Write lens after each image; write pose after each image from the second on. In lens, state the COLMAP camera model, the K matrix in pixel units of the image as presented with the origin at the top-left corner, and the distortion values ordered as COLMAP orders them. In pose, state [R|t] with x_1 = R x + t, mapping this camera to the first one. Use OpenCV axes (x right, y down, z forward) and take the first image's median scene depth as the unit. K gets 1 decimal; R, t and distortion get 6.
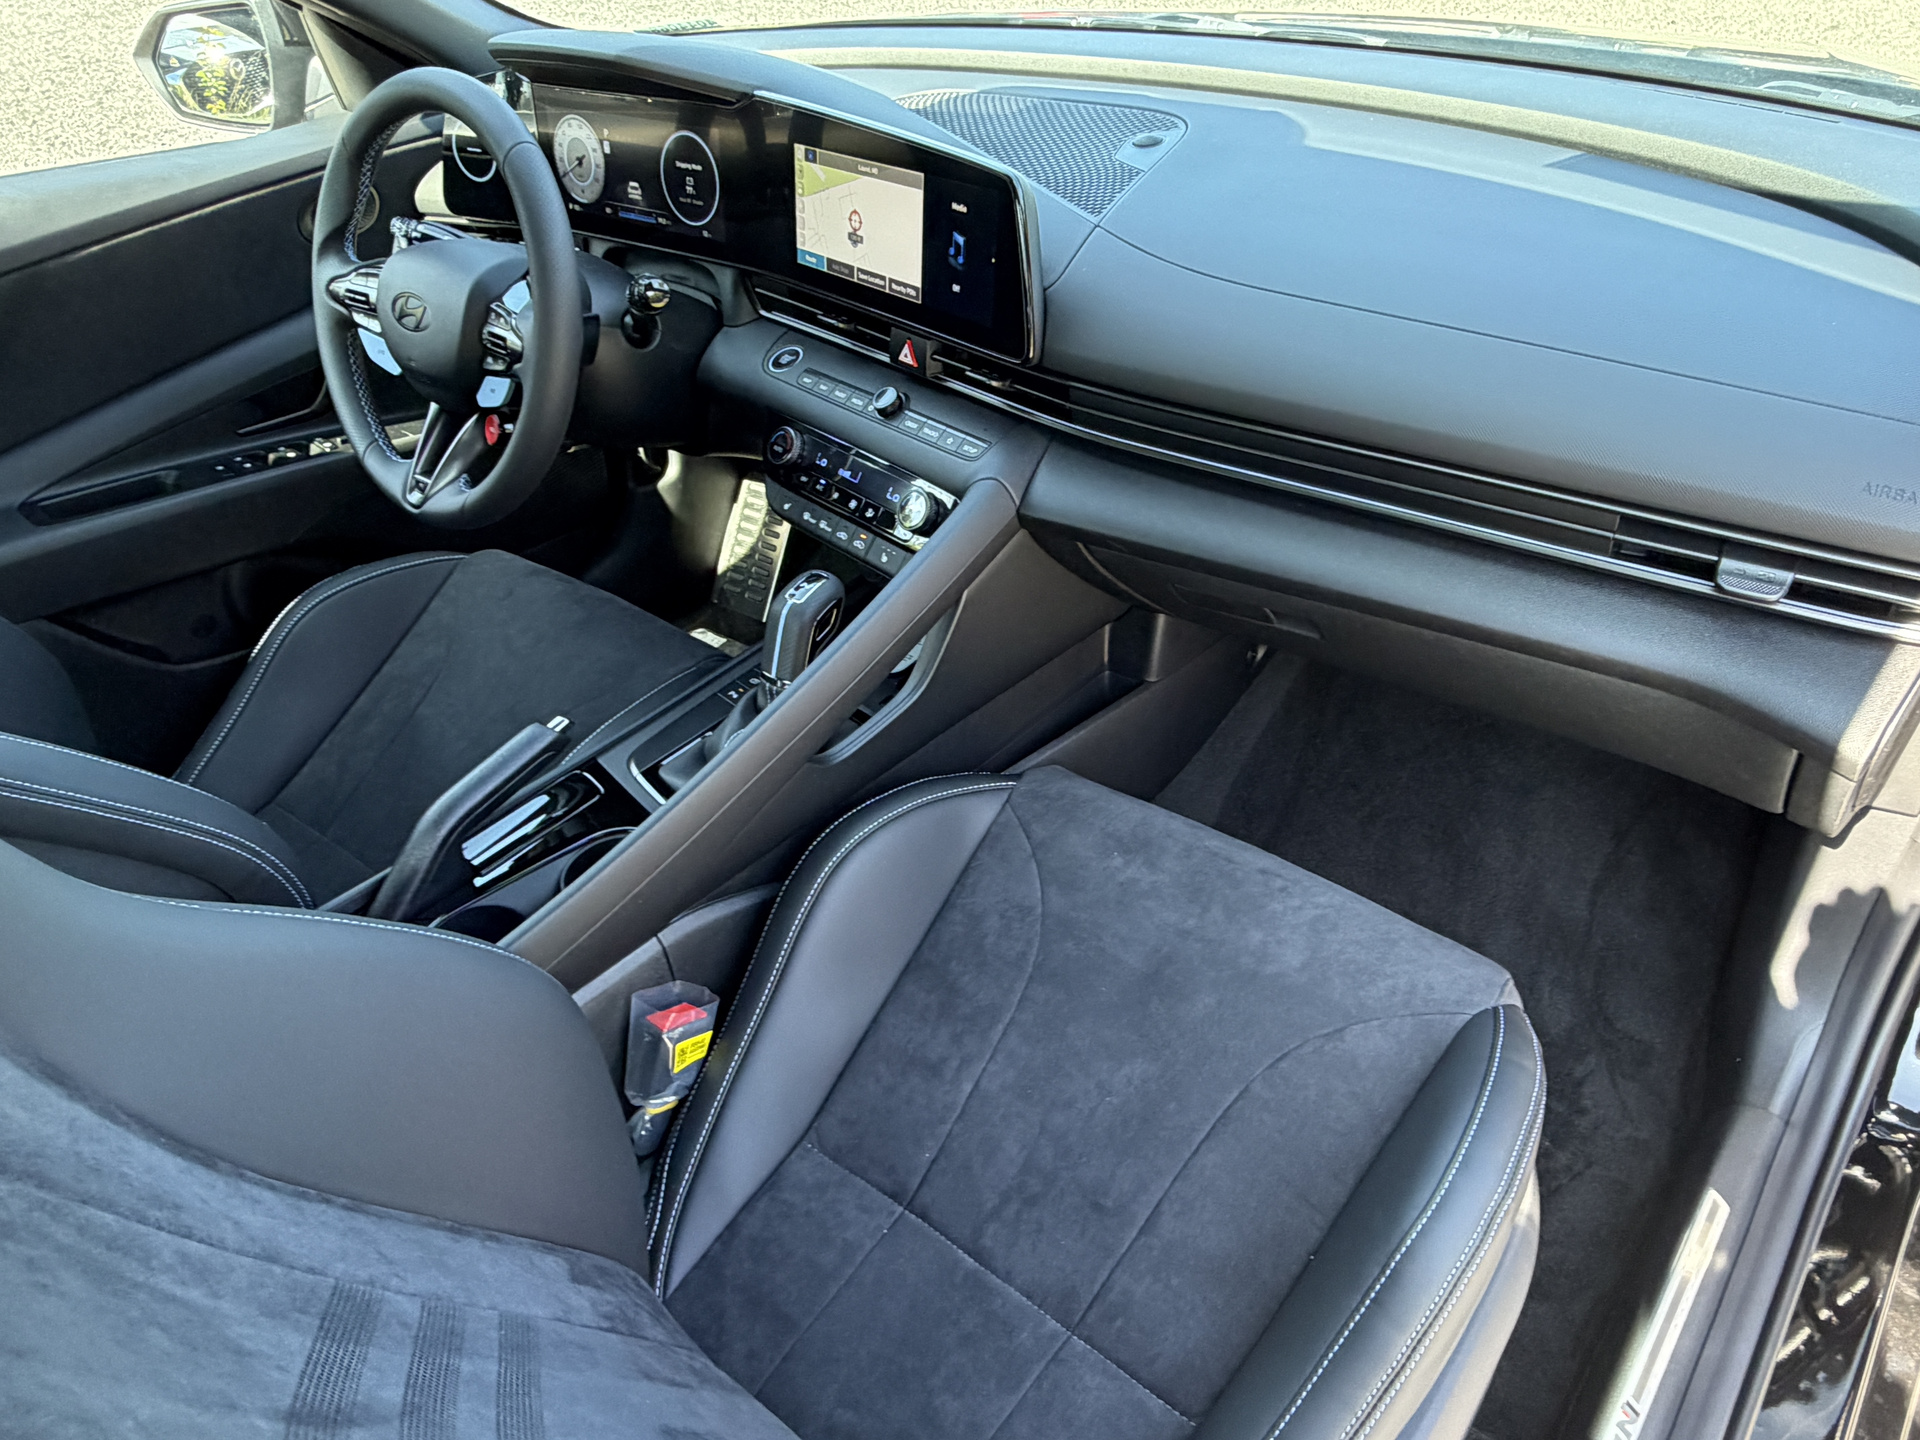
lens RADIAL K [[1306.9, 0, 917.9], [0, 1306.9, 709.5], [0, 0, 1]] dist [0.001806, 0.002194]
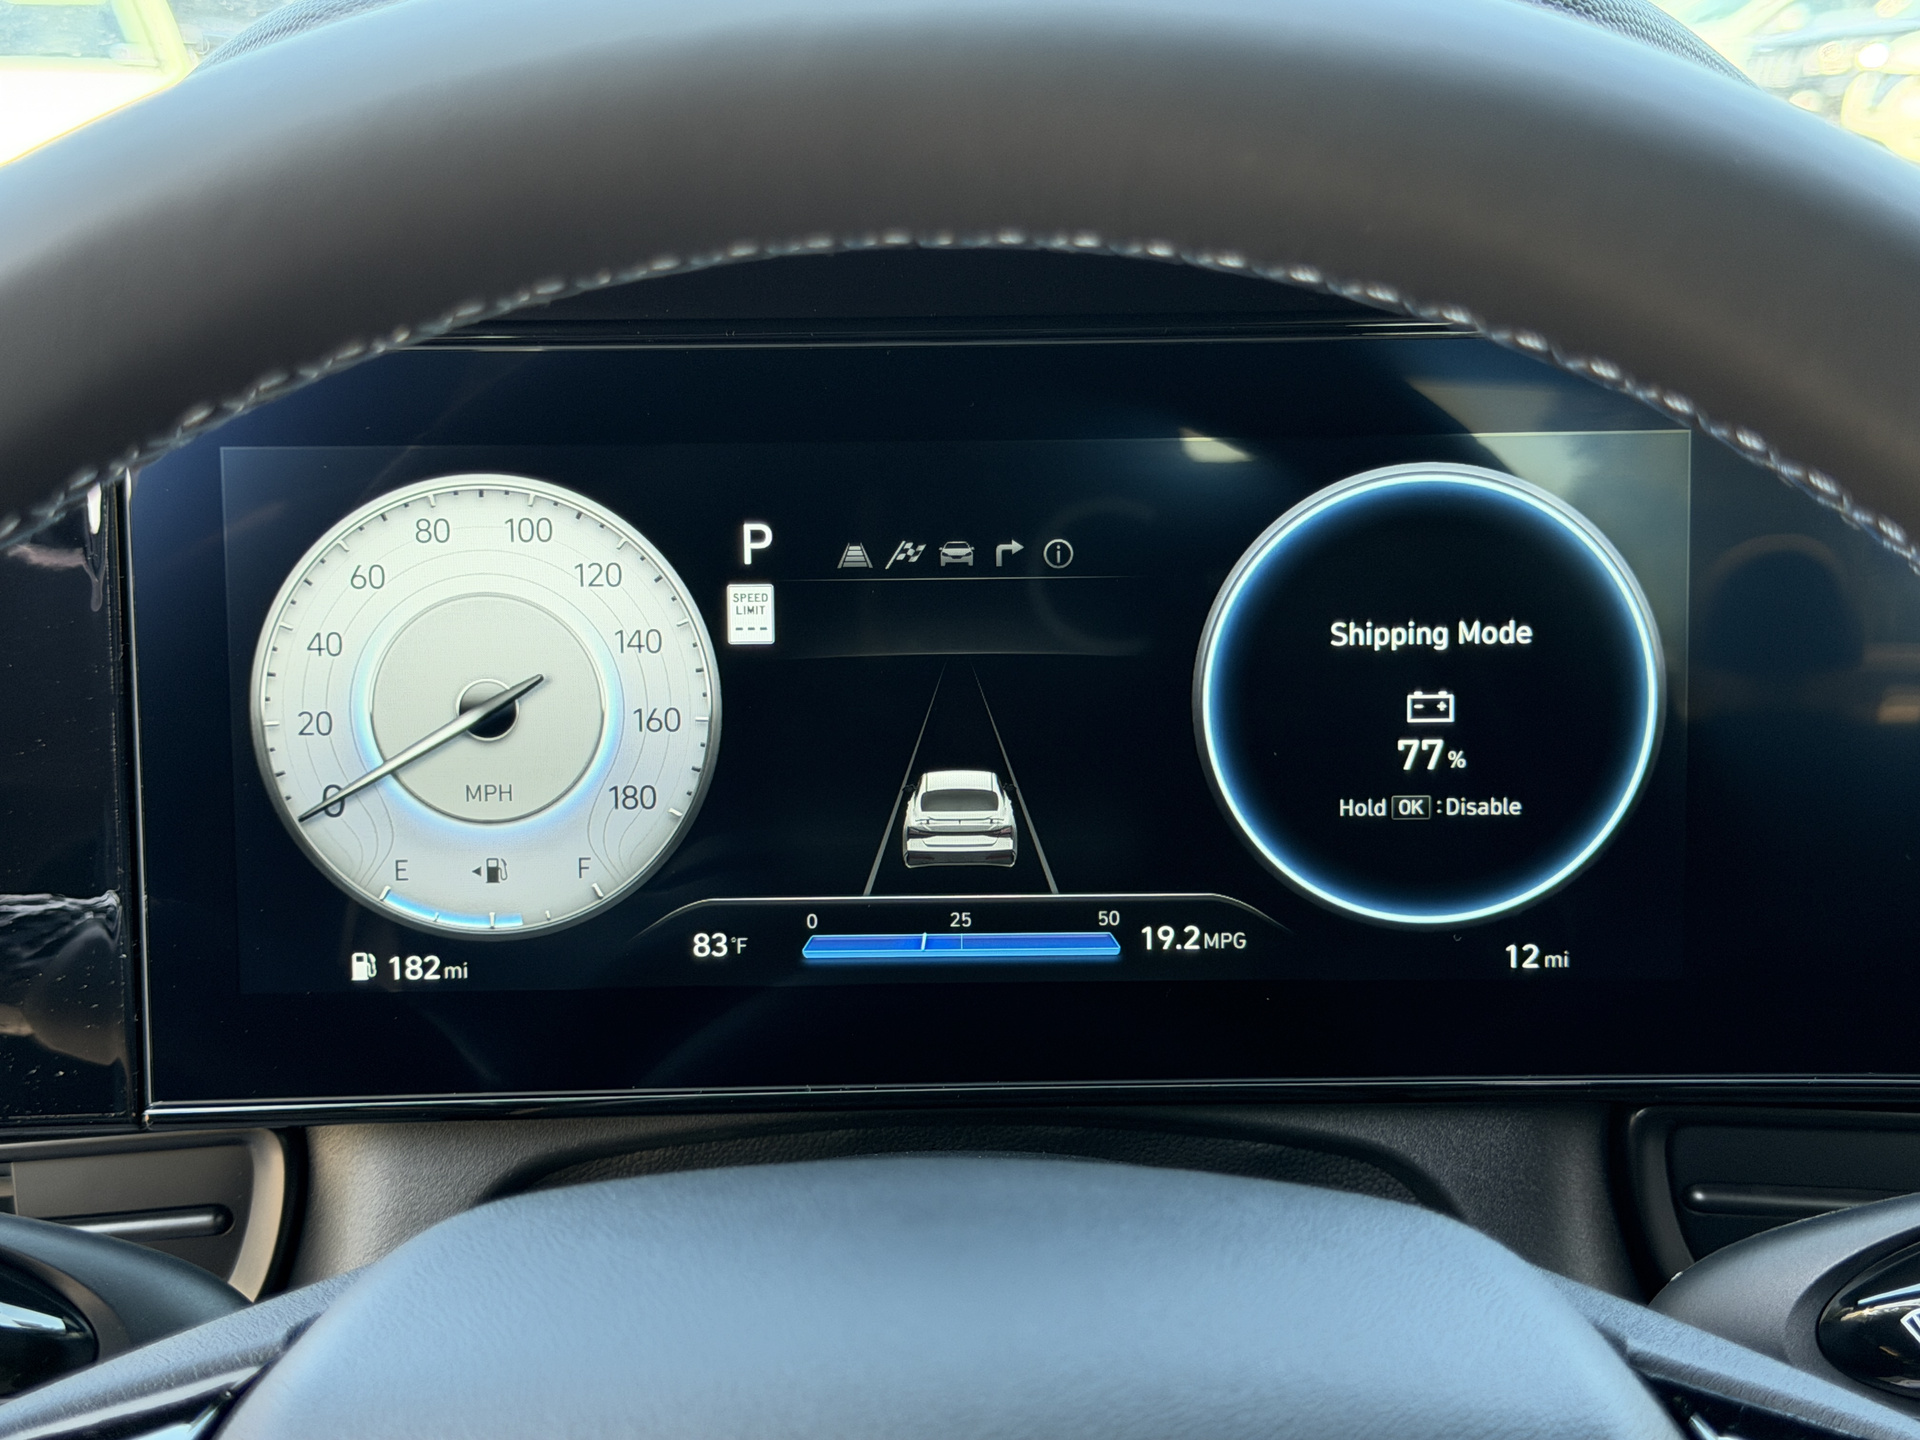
lens RADIAL K [[2761.4, 0, 962.1], [0, 2761.4, 735.1], [0, 0, 1]] dist [0.119190, 0.000000]
pose [[0.754907, -0.065602, 0.652543, -0.543298], [0.348579, 0.882941, -0.314496, -0.328592], [-0.555525, 0.464878, 0.689406, 0.841018]]
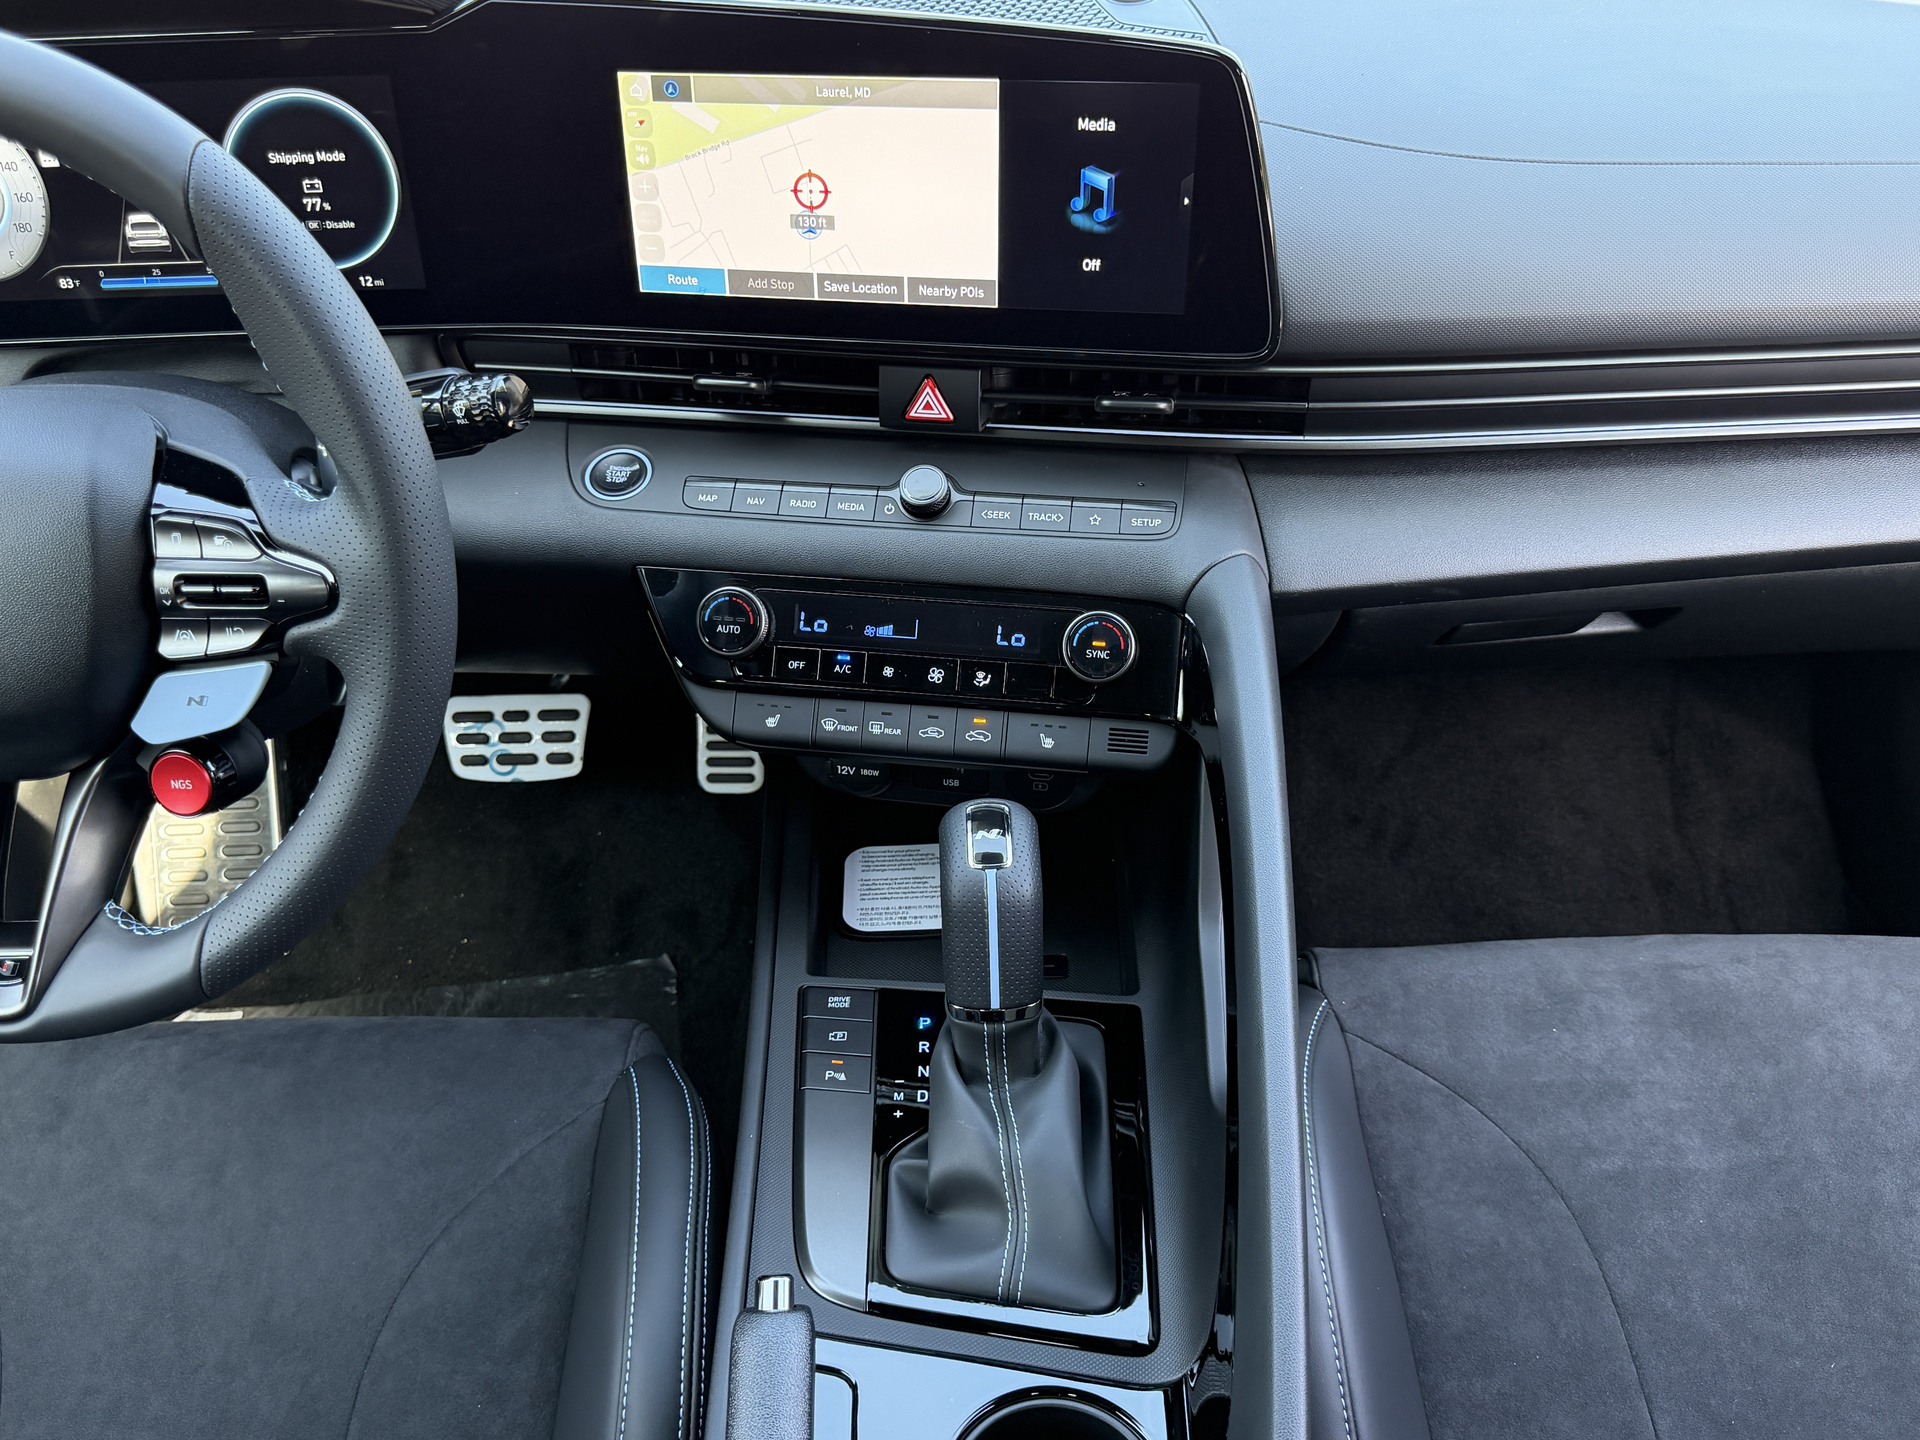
lens RADIAL K [[1664.1, 0, 945.2], [0, 1664.1, 752.8], [0, 0, 1]] dist [0.091379, -0.156607]
pose [[0.763784, -0.348910, 0.543043, -0.460136], [0.360990, 0.928338, 0.088737, -0.190820], [-0.535089, 0.128257, 0.835003, 0.396698]]
